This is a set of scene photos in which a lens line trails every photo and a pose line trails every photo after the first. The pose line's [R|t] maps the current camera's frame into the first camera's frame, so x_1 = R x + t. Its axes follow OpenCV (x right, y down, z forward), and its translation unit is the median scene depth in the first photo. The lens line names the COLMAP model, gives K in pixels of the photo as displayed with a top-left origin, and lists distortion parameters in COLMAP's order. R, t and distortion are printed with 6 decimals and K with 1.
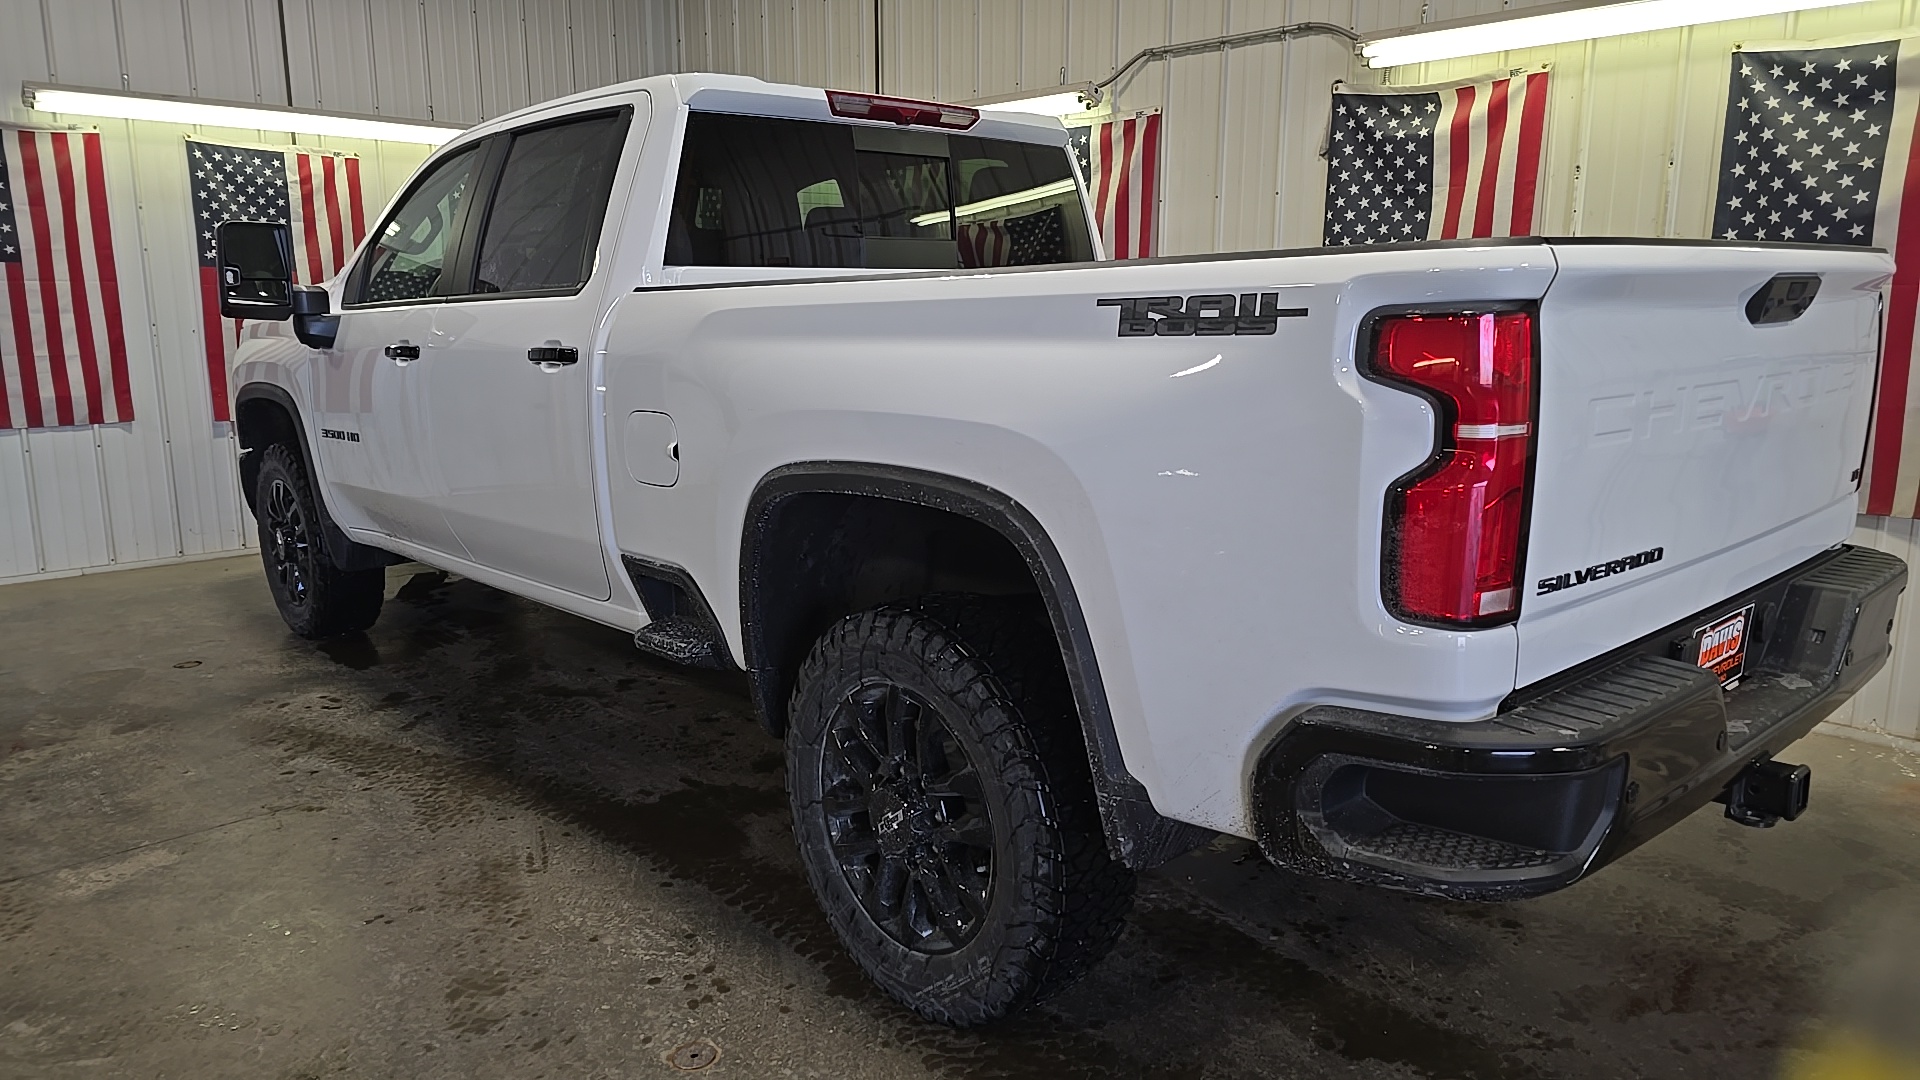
lens RADIAL K [[1287.1, 0, 963.6], [0, 1287.1, 537.7], [0, 0, 1]] dist [0.060240, -0.049198]
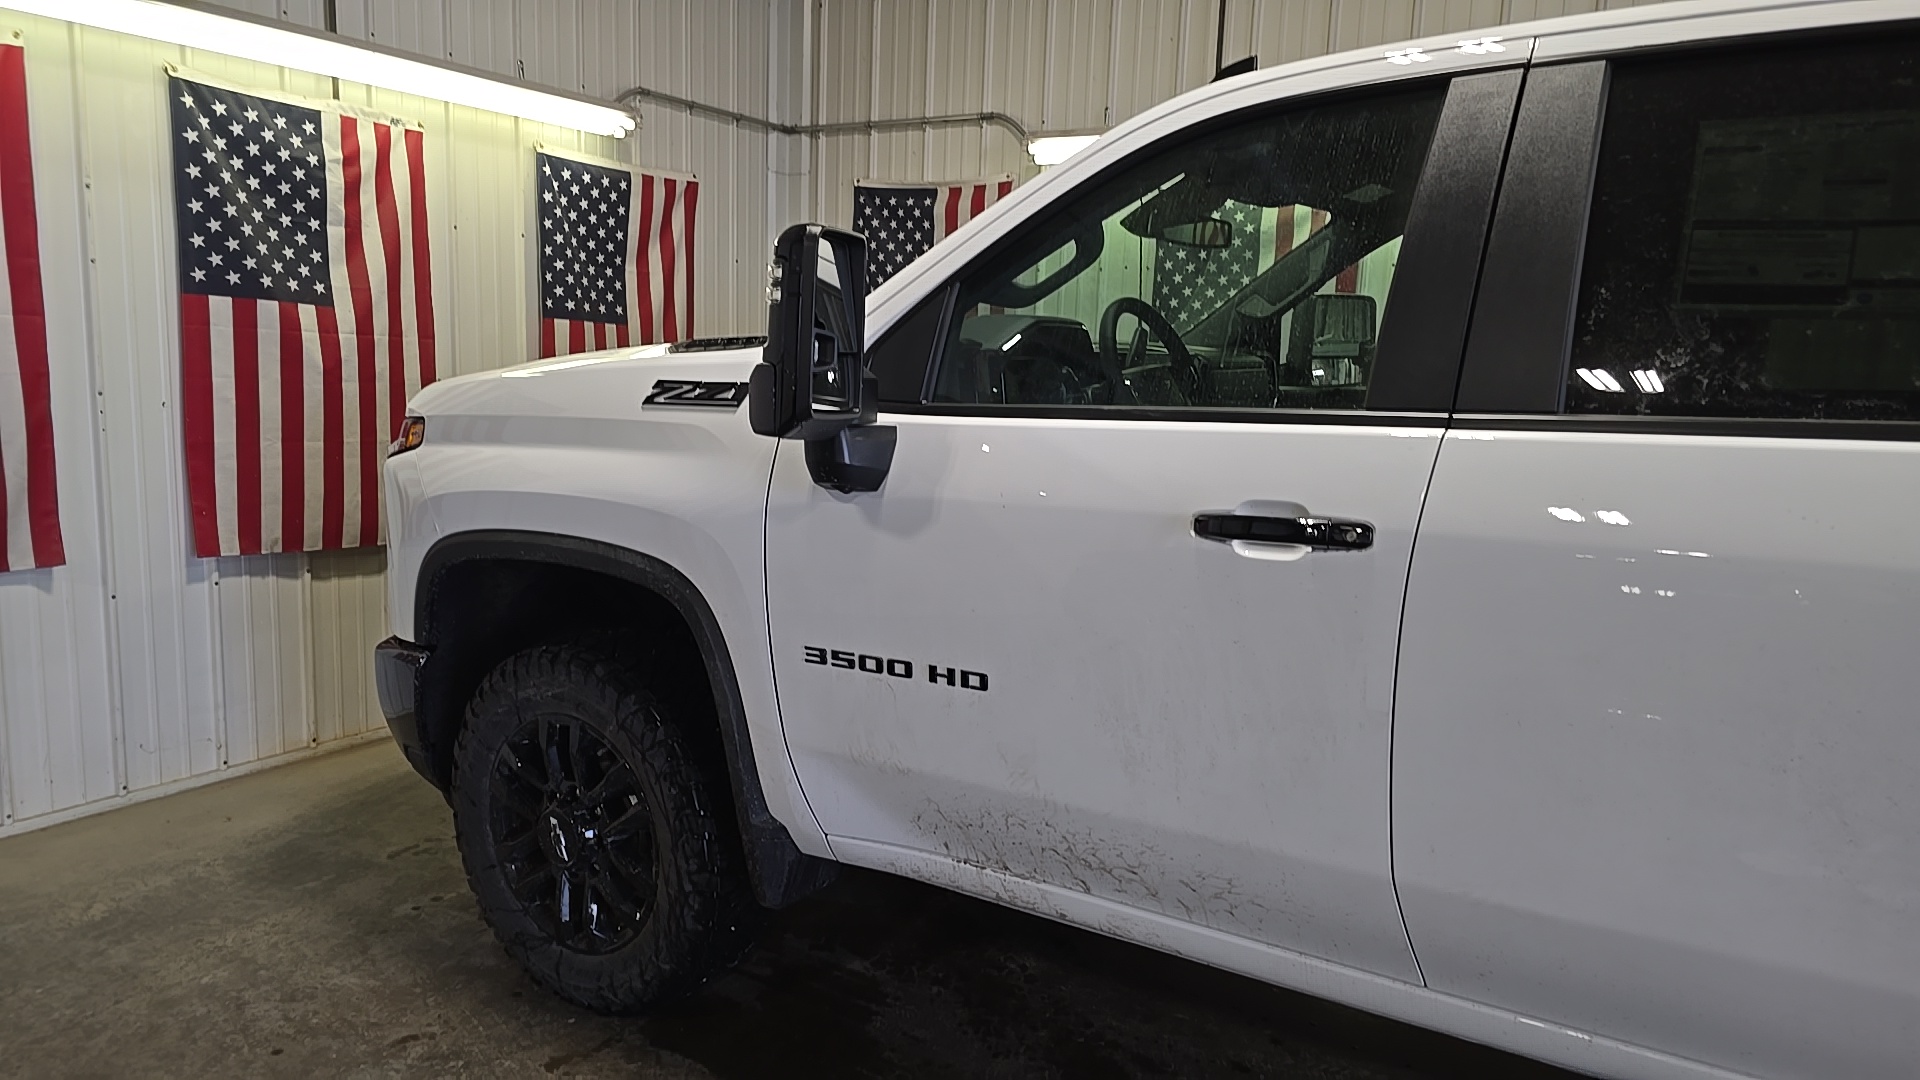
lens RADIAL K [[1287.1, 0, 949.5], [0, 1287.1, 534.4], [0, 0, 1]] dist [0.060240, -0.049198]
pose [[0.968310, -0.000292, 0.249749, -0.398583], [0.009282, 0.999351, -0.034816, -0.077254], [-0.249577, 0.036030, 0.967684, 0.358039]]
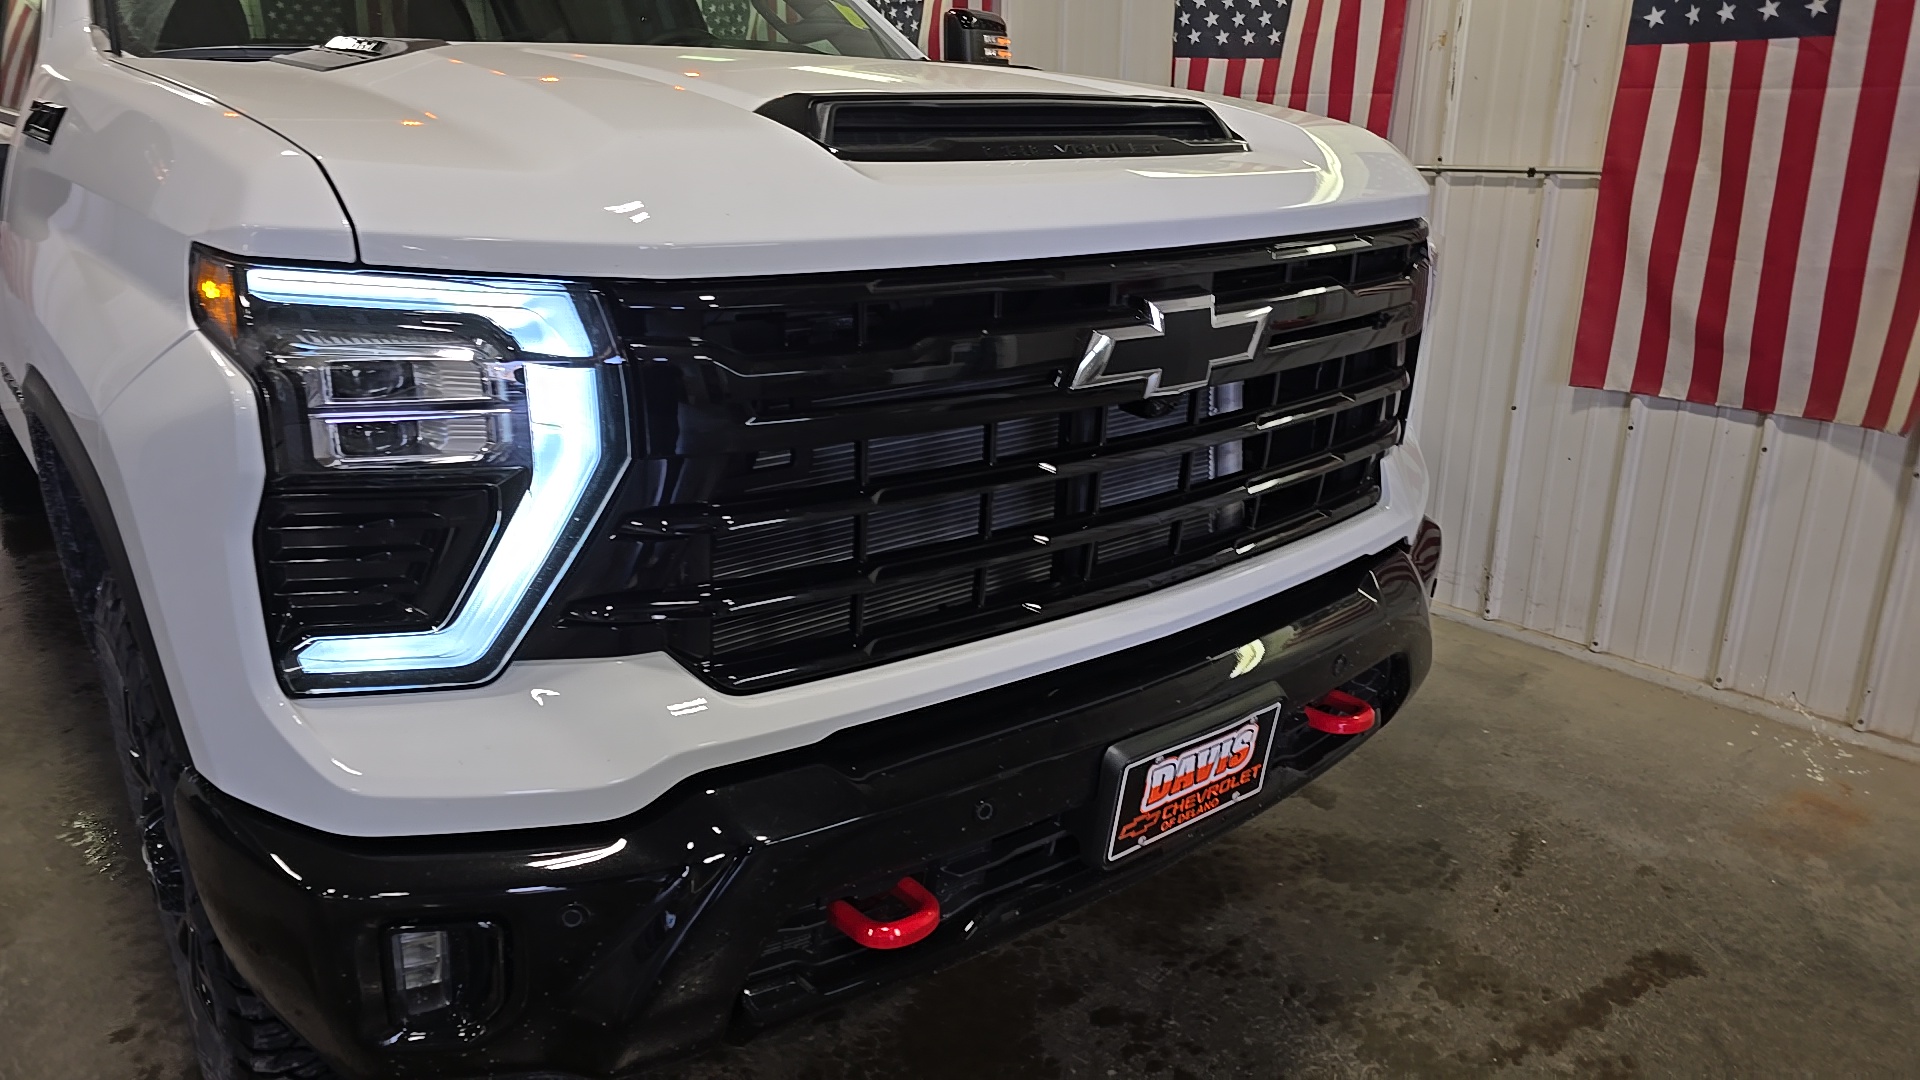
lens RADIAL K [[1287.1, 0, 959.4], [0, 1287.1, 534.6], [0, 0, 1]] dist [0.060240, -0.049198]
pose [[0.996013, 0.023552, -0.086040, 0.171176], [-0.012786, 0.992249, 0.123605, -0.021462], [0.088285, -0.122012, 0.988594, 0.140705]]
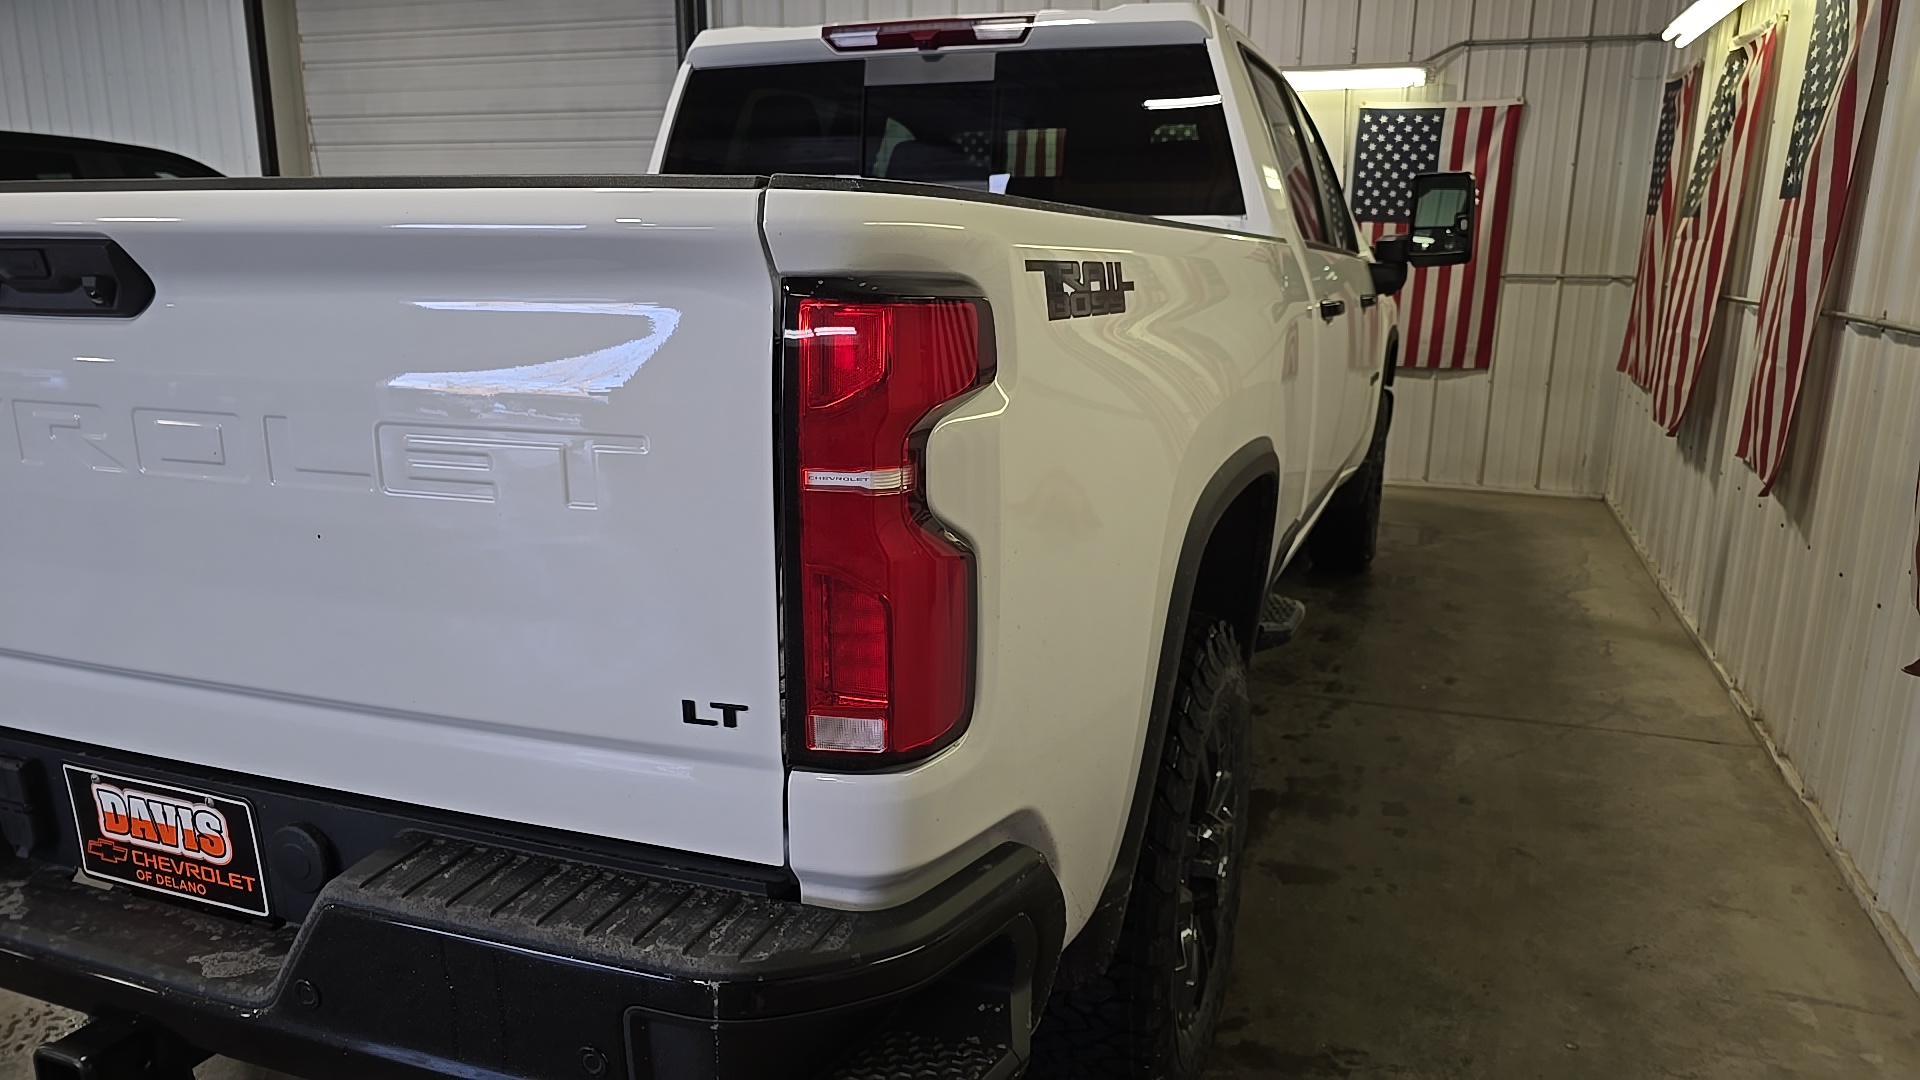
lens RADIAL K [[1287.1, 0, 962.9], [0, 1287.1, 543.0], [0, 0, 1]] dist [0.060240, -0.049198]
pose [[0.457849, 0.213063, -0.863121, 0.423785], [-0.180447, 0.972920, 0.144448, -0.070310], [0.870525, 0.089612, 0.483897, 0.340237]]
